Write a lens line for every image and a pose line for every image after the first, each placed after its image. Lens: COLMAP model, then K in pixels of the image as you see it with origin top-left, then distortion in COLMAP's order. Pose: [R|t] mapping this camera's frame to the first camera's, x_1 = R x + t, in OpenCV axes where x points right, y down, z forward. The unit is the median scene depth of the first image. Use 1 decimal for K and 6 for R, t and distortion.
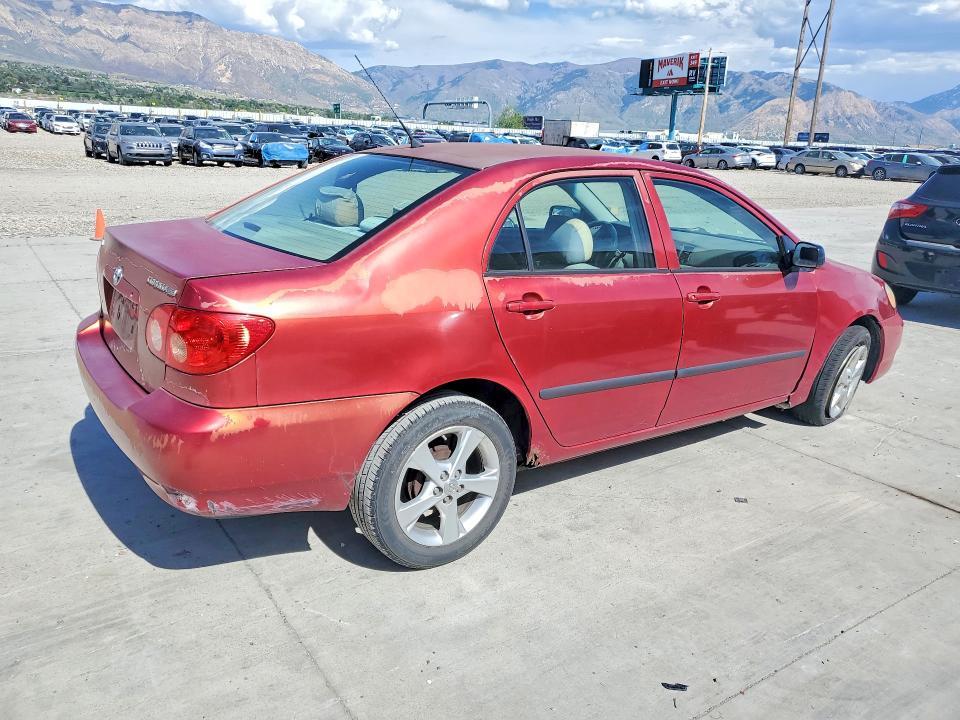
lens RADIAL K [[749.9, 0, 480.0], [0, 749.9, 354.4], [0, 0, 1]] dist [0.022273, -0.003761]
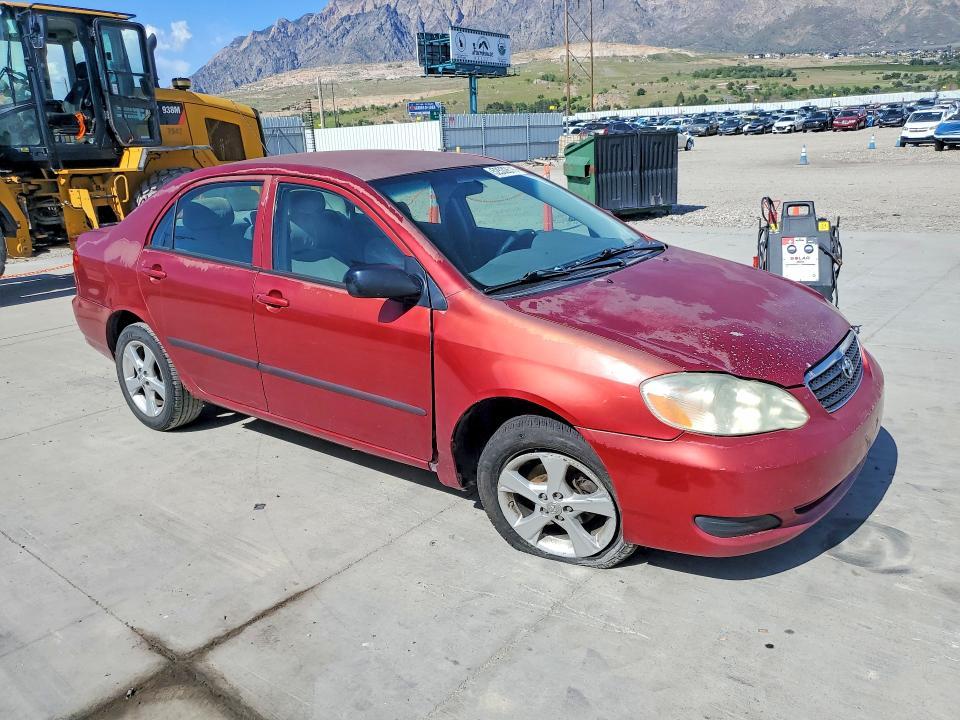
lens RADIAL K [[749.9, 0, 483.9], [0, 749.9, 361.8], [0, 0, 1]] dist [0.022273, -0.003761]
pose [[0.278049, 0.227381, -0.933267, 1.415602], [-0.208064, 0.962770, 0.172580, -0.241737], [0.937762, 0.146193, 0.315007, 1.003315]]
